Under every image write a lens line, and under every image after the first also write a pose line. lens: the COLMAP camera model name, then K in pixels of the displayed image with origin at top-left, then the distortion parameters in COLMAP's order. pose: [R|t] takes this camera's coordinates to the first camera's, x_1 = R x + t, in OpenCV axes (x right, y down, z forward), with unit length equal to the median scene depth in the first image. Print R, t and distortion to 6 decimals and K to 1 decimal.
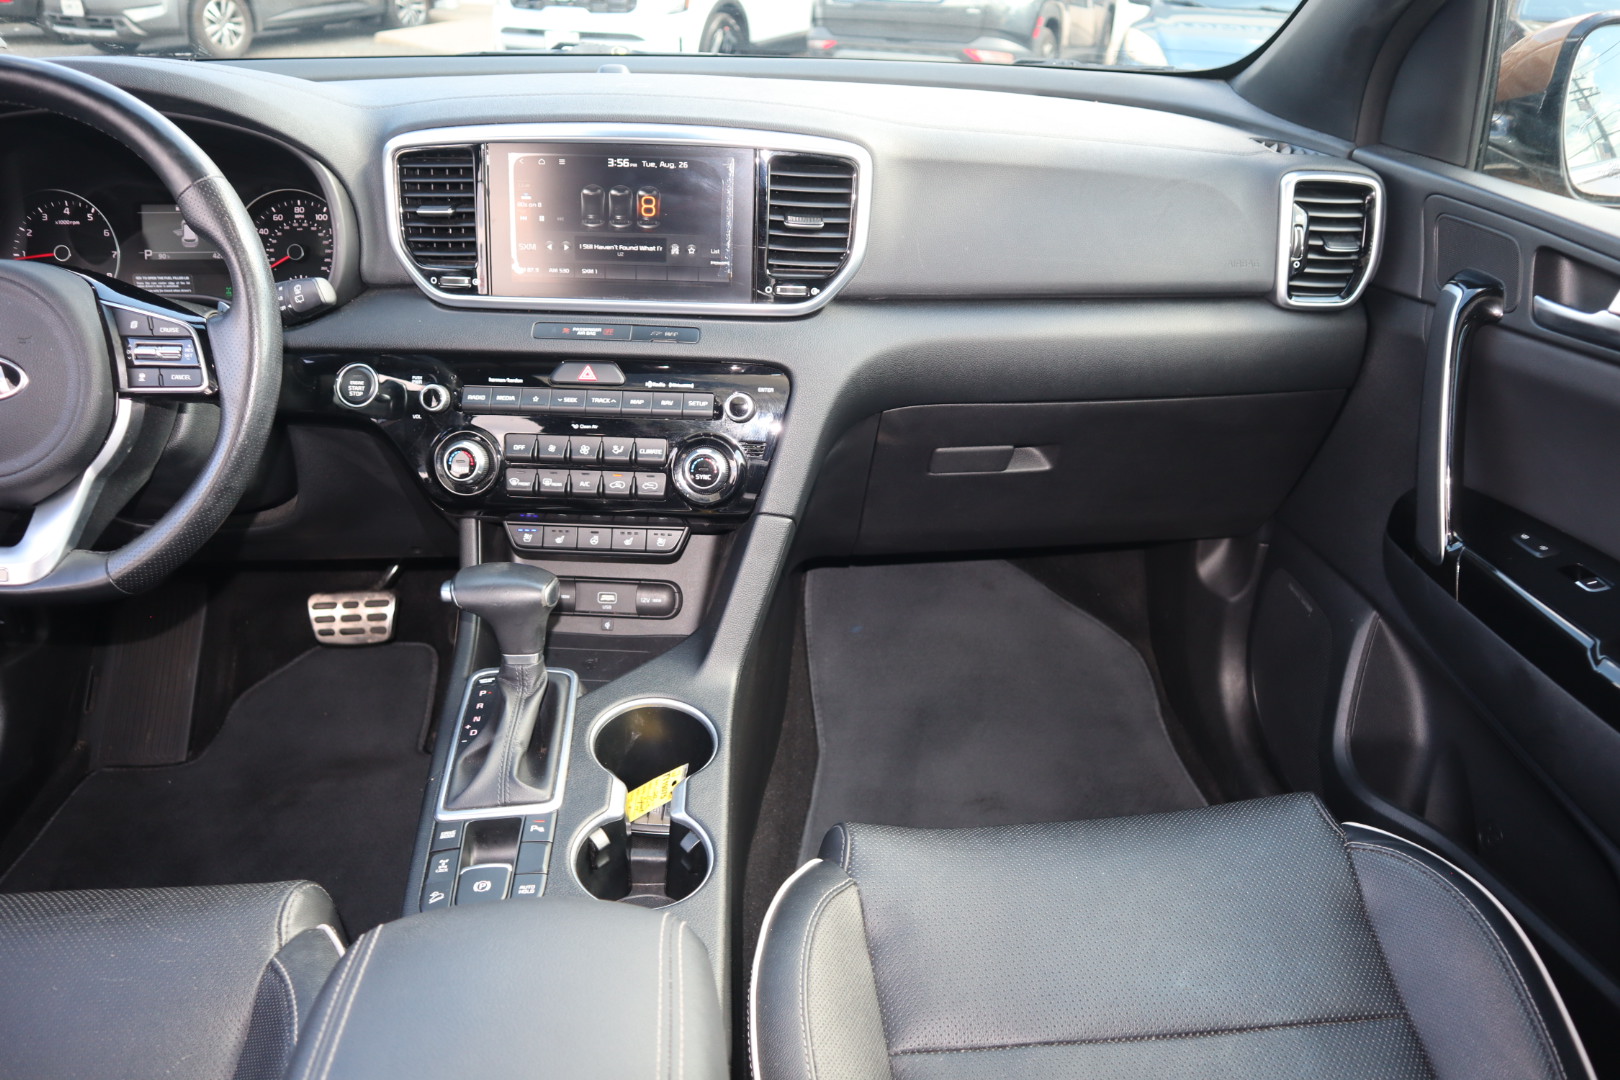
lens RADIAL K [[1133.4, 0, 809.6], [0, 1133.4, 541.4], [0, 0, 1]] dist [-0.114358, 0.073898]
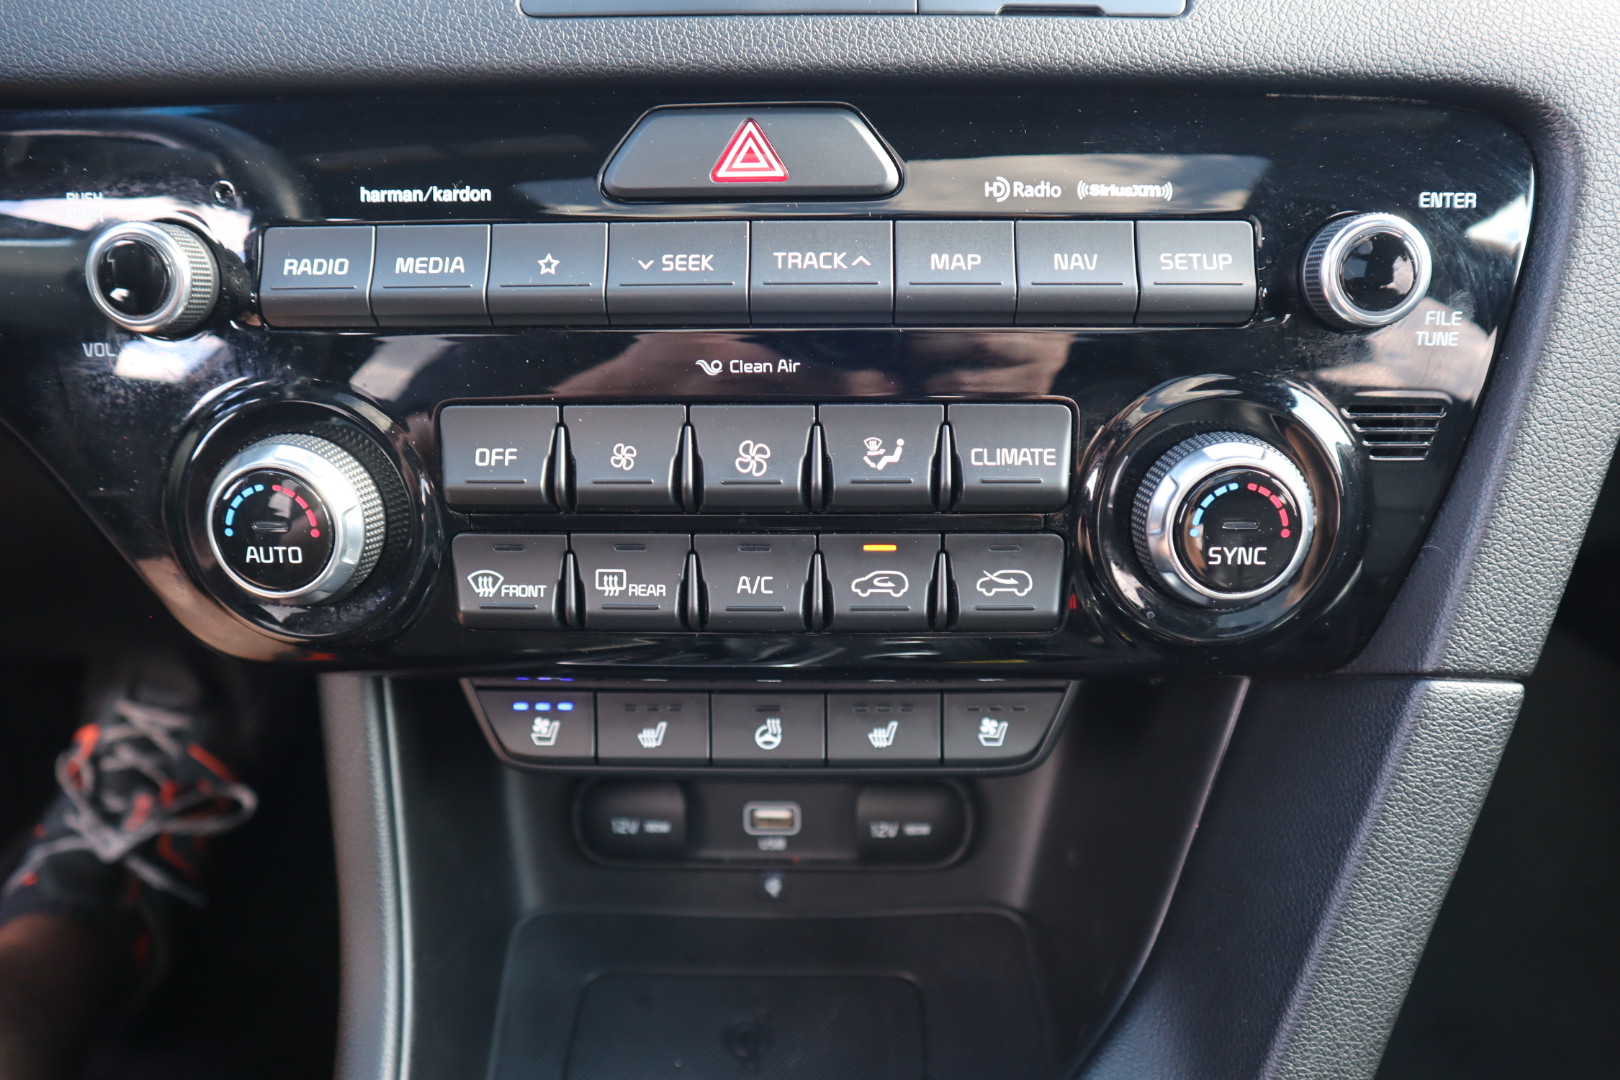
lens RADIAL K [[1199.2, 0, 818.7], [0, 1199.2, 514.0], [0, 0, 1]] dist [-0.081308, 0.047663]
pose [[0.999218, -0.038763, -0.007822, -0.180138], [0.039303, 0.995302, 0.088478, -0.090914], [0.004356, -0.088717, 0.996047, 0.717645]]
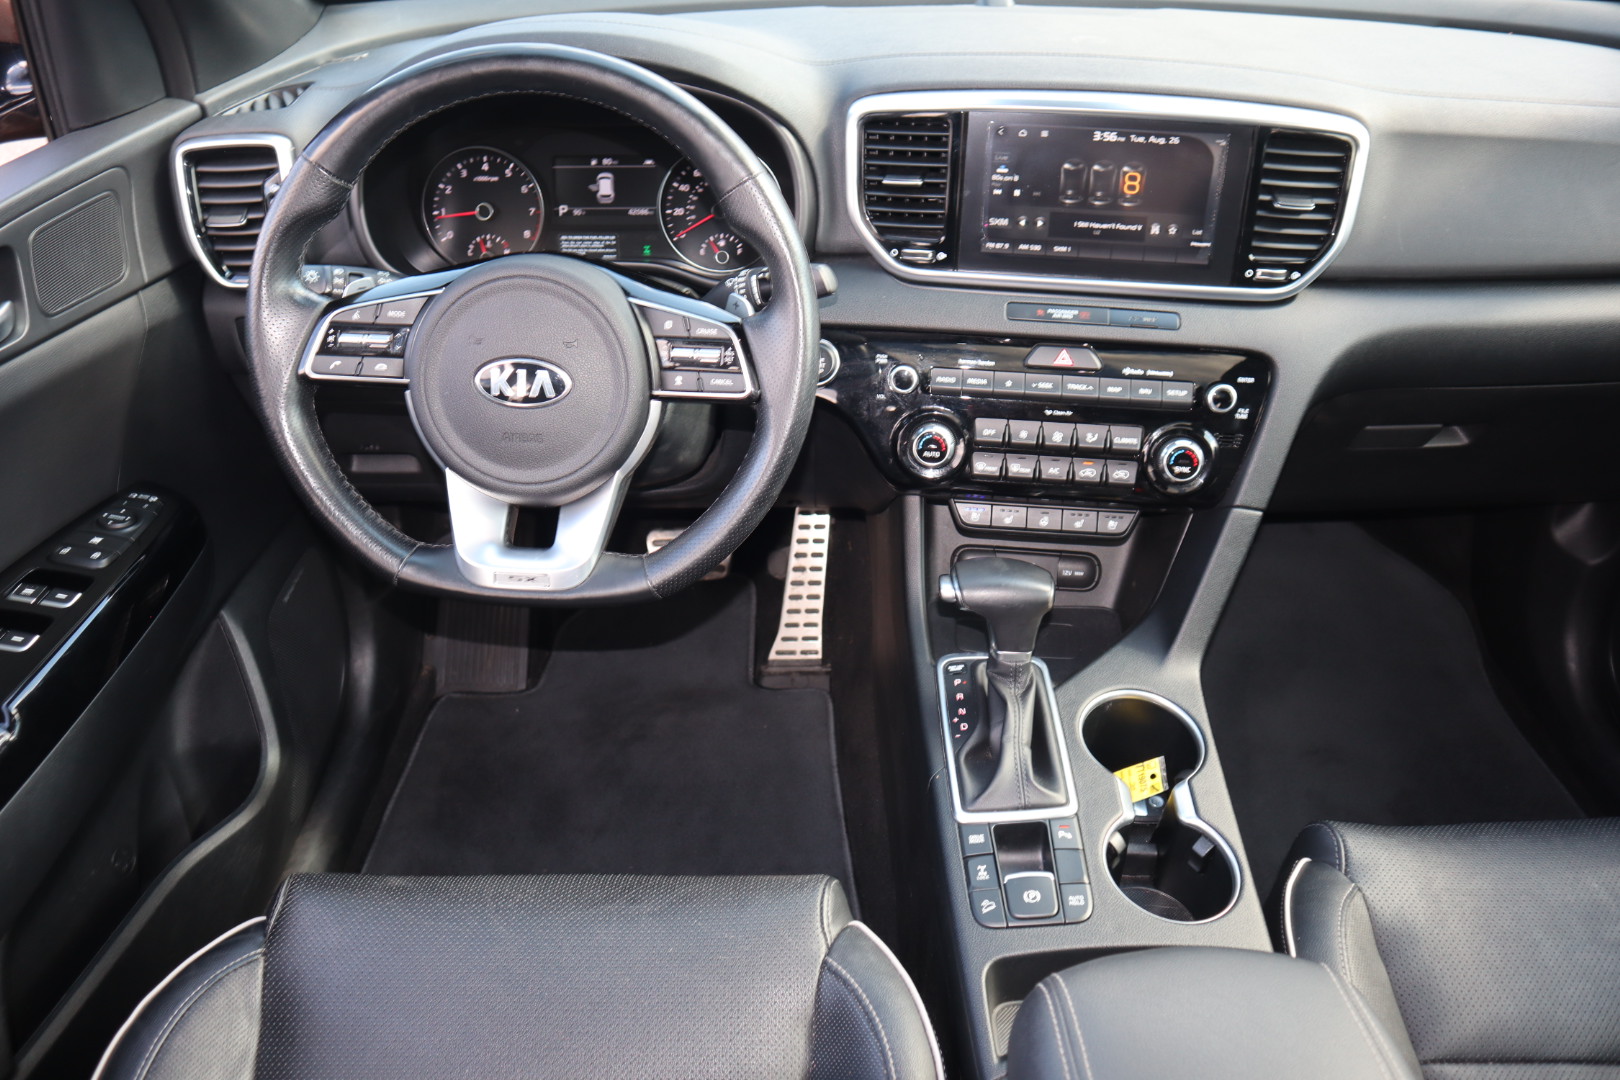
lens RADIAL K [[1133.4, 0, 814.7], [0, 1133.4, 535.8], [0, 0, 1]] dist [-0.114358, 0.073898]
pose [[0.996187, 0.026900, -0.082996, -0.321198], [-0.016927, 0.992798, 0.118597, -0.106592], [0.085589, -0.116740, 0.989468, 0.002947]]
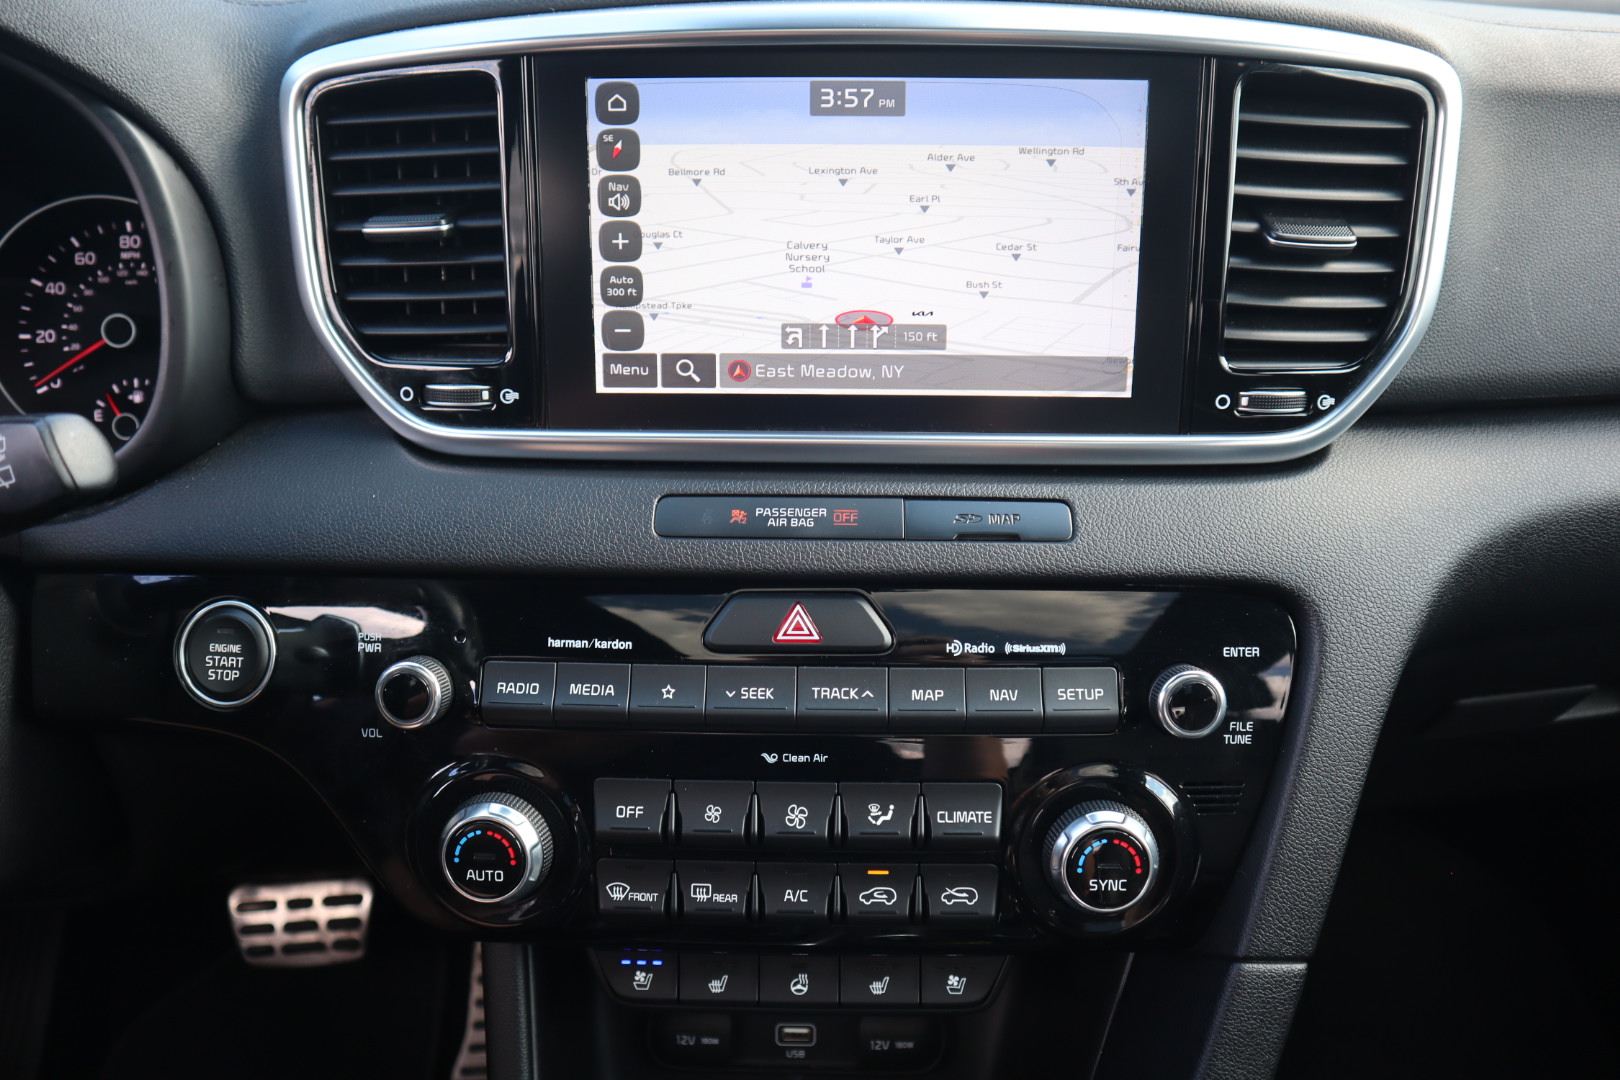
lens RADIAL K [[1133.4, 0, 821.2], [0, 1133.4, 523.1], [0, 0, 1]] dist [-0.114358, 0.073898]
pose [[0.999597, -0.028280, -0.002514, -0.184089], [0.028105, 0.998170, -0.053548, -0.160640], [0.004024, 0.053455, 0.998562, 0.590941]]
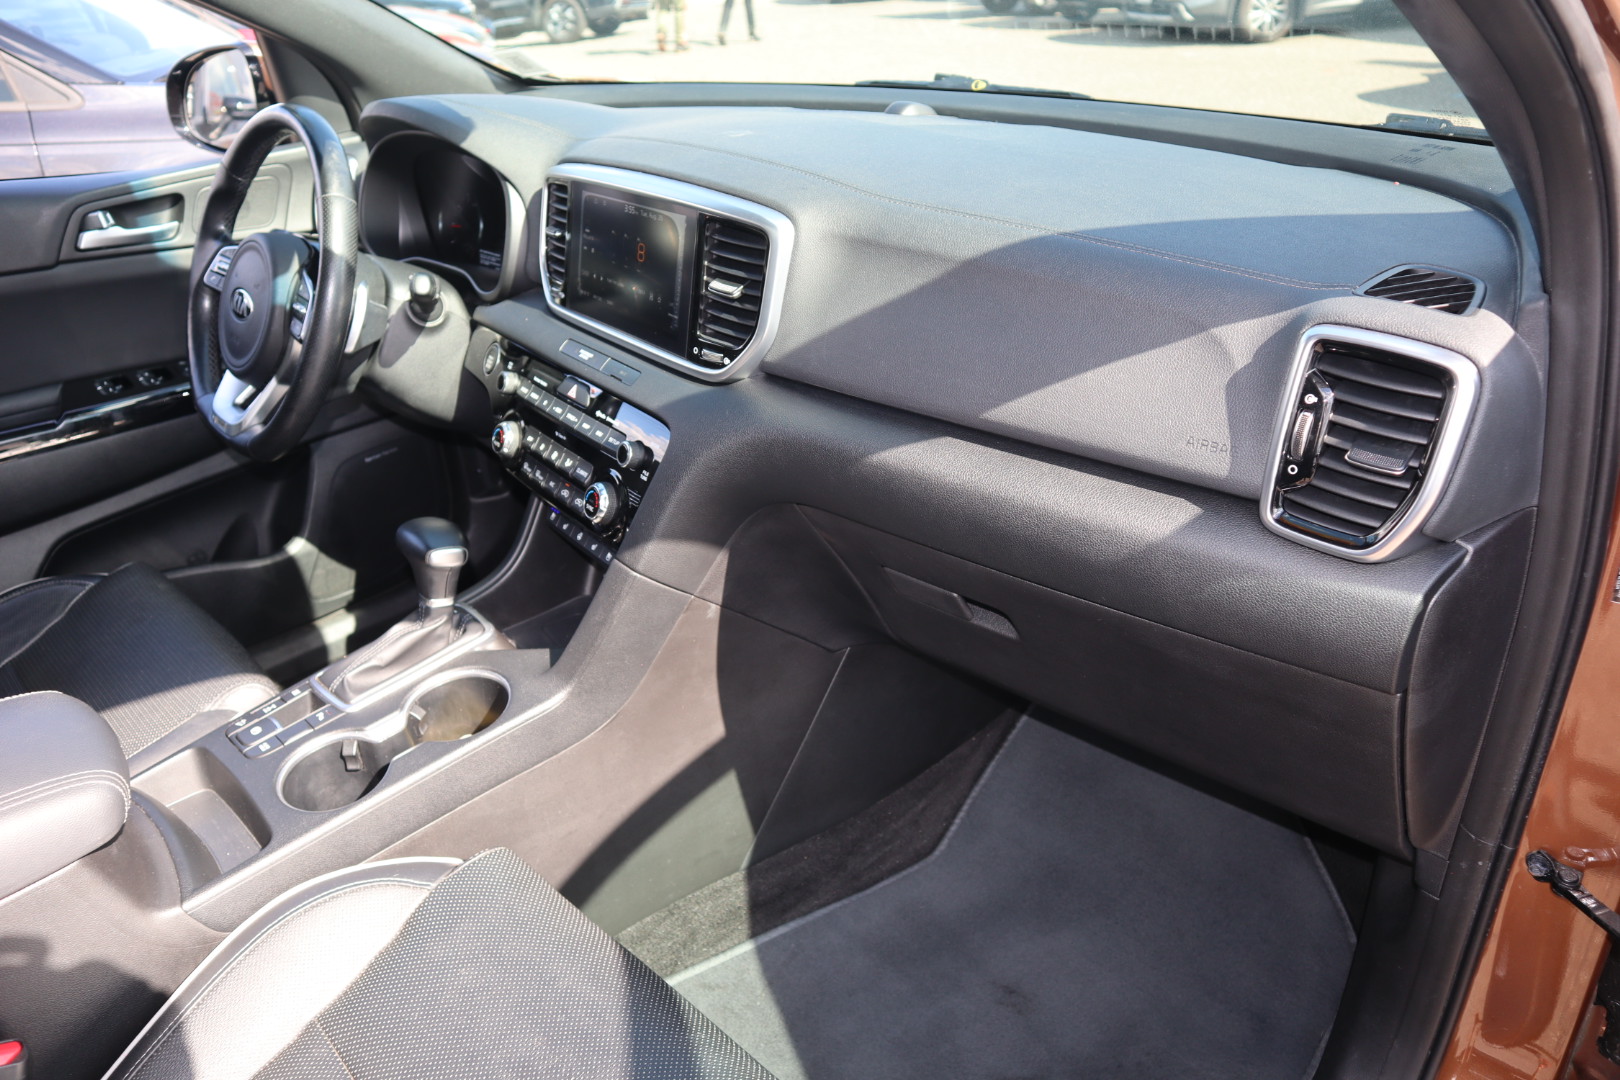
lens RADIAL K [[1133.4, 0, 816.4], [0, 1133.4, 548.0], [0, 0, 1]] dist [-0.114358, 0.073898]
pose [[0.640769, 0.313003, -0.701031, 0.787696], [-0.299687, 0.942651, 0.146958, -0.236599], [0.706826, 0.115923, 0.697825, 0.396907]]
